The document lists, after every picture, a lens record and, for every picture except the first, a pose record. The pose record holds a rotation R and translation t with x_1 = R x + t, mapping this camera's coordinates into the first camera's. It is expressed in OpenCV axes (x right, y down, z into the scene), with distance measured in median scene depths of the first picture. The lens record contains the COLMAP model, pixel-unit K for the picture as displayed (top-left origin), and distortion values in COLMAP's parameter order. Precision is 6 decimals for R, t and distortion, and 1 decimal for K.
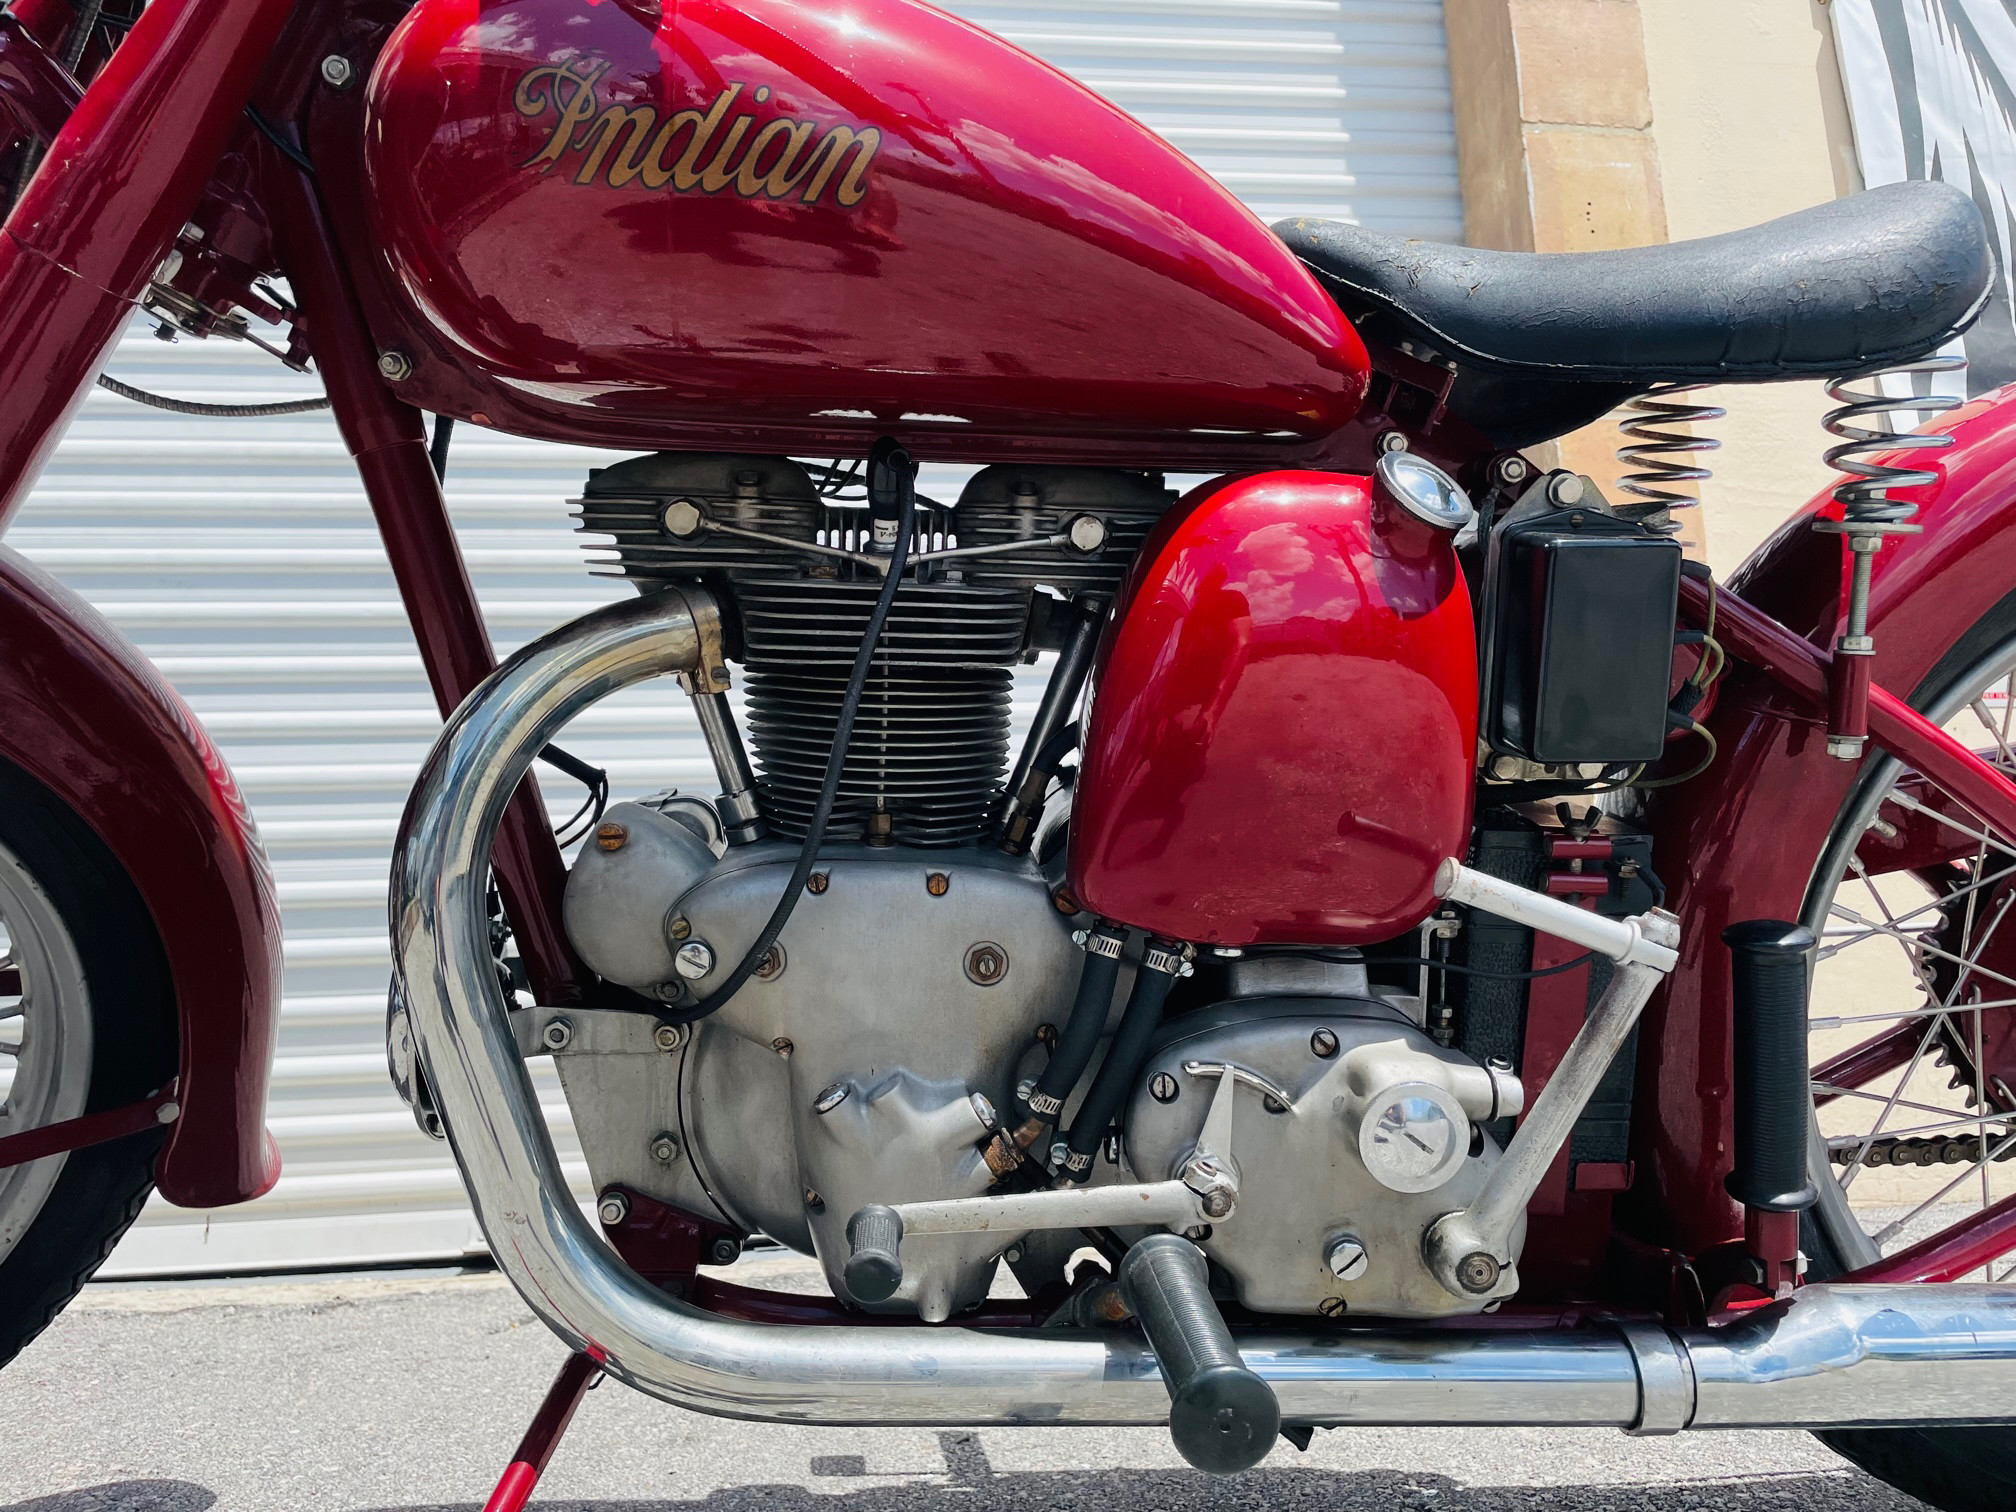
lens RADIAL K [[1540.3, 0, 995.0], [0, 1540.3, 727.5], [0, 0, 1]] dist [0.060213, -0.084149]
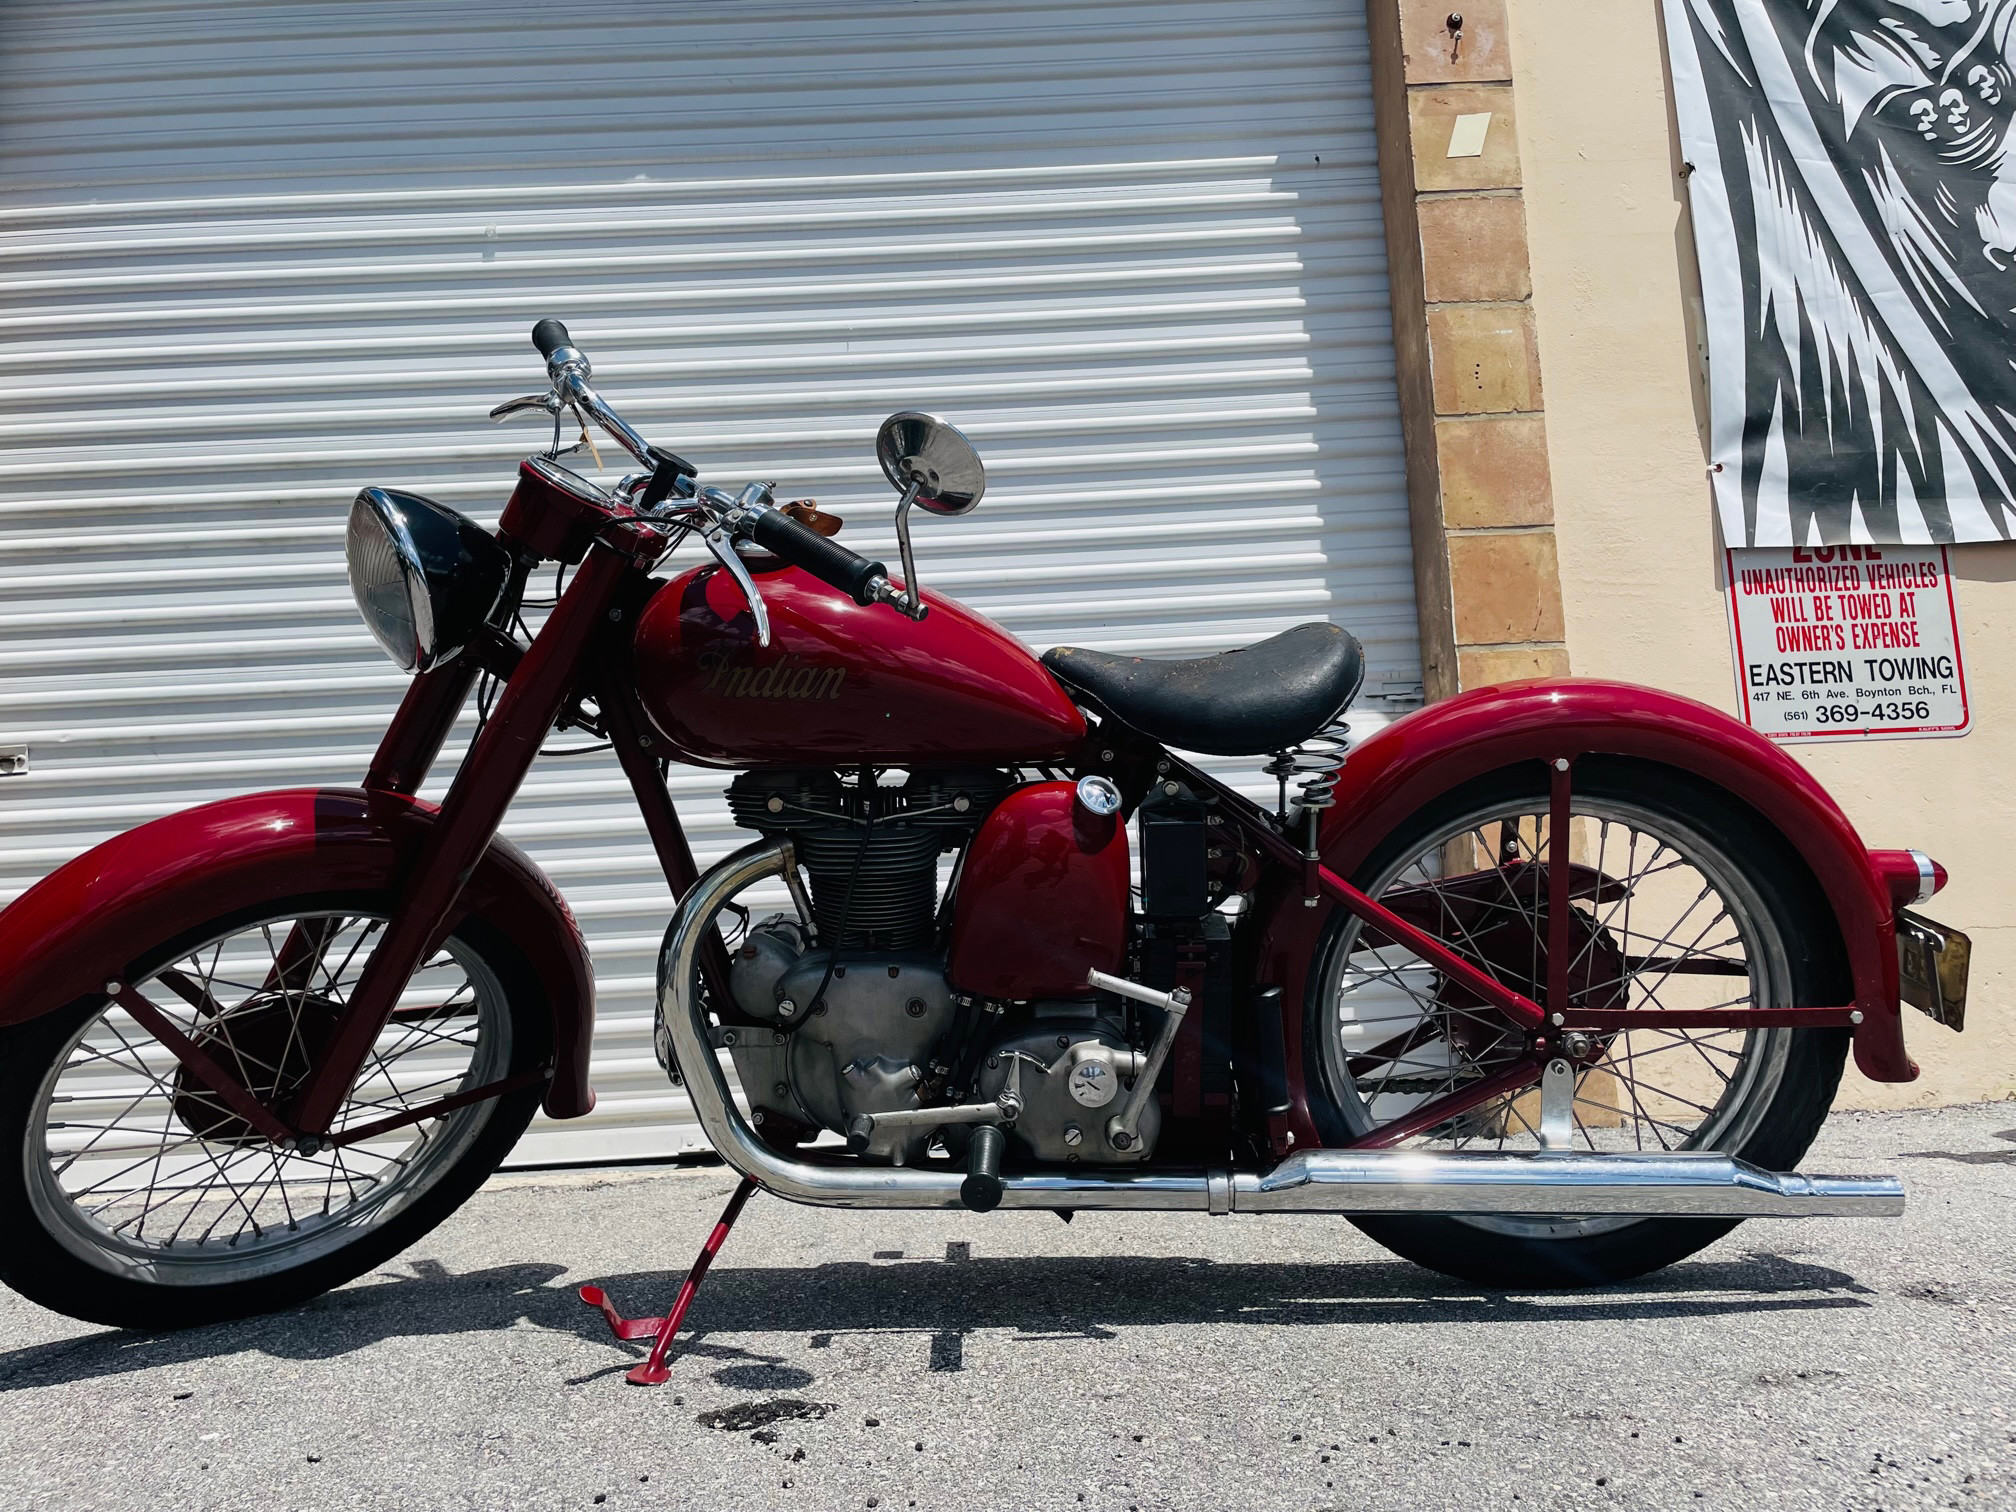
lens RADIAL K [[1540.3, 0, 993.8], [0, 1540.3, 744.3], [0, 0, 1]] dist [0.060213, -0.084149]
pose [[0.994145, -0.028851, -0.104128, 0.328668], [0.034473, 0.998020, 0.052603, -0.319687], [0.102404, -0.055885, 0.993172, -1.110822]]
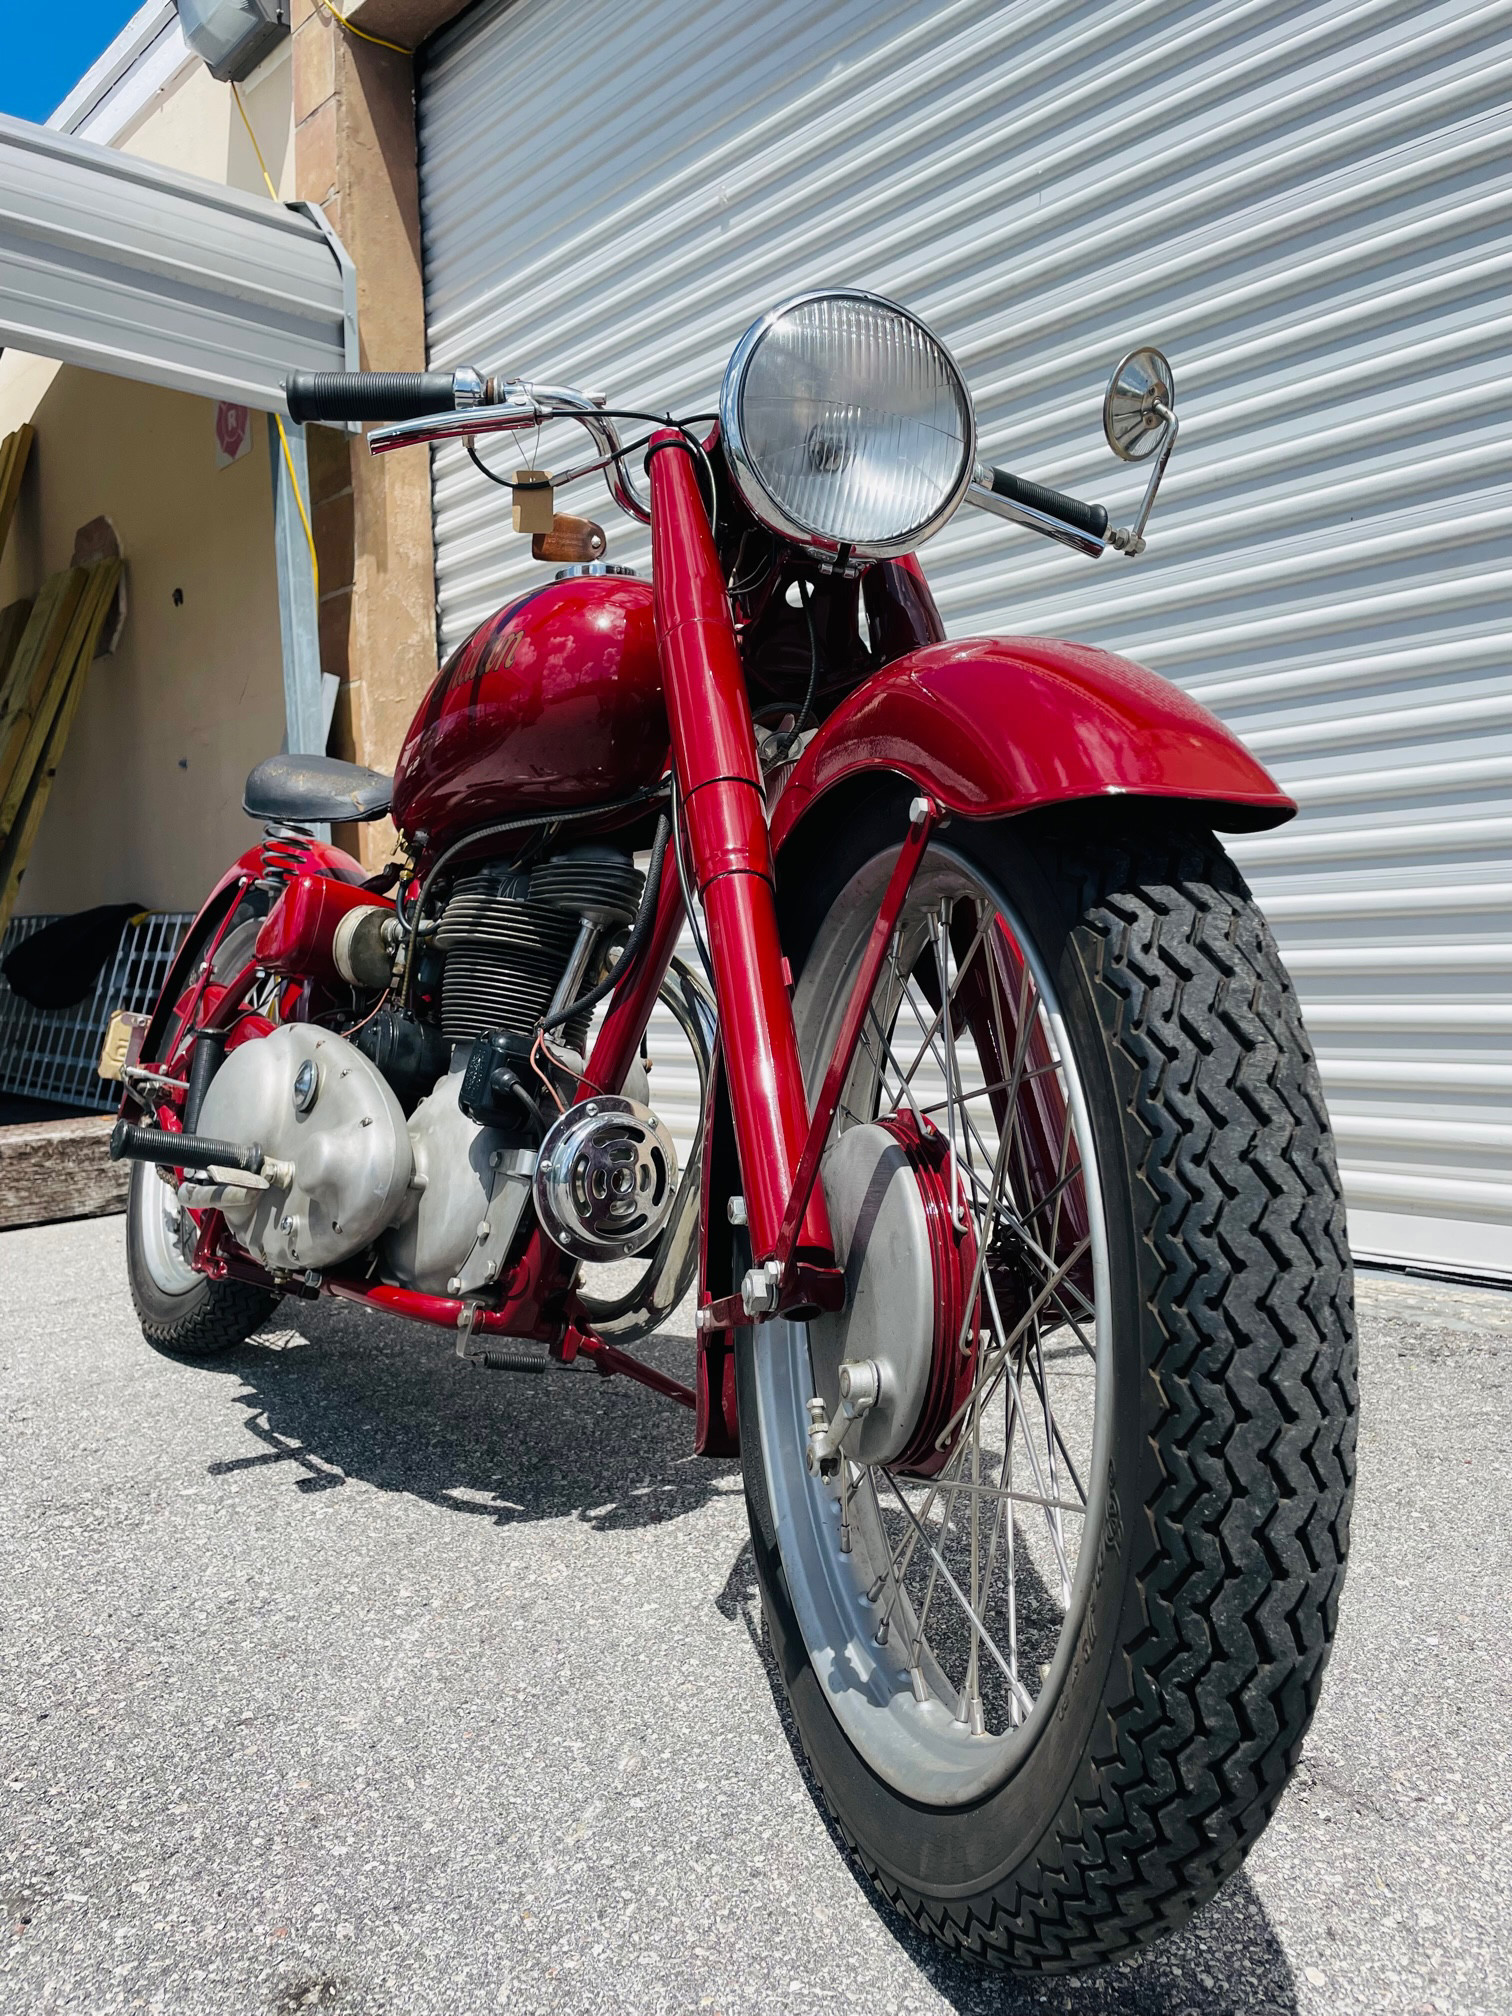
lens RADIAL K [[1540.3, 0, 747.1], [0, 1540.3, 998.2], [0, 0, 1]] dist [0.060213, -0.084149]
pose [[0.580942, 0.039841, -0.812969, 1.955801], [0.172253, 0.970161, 0.170635, -0.235824], [0.795510, -0.239165, 0.556745, 0.514935]]
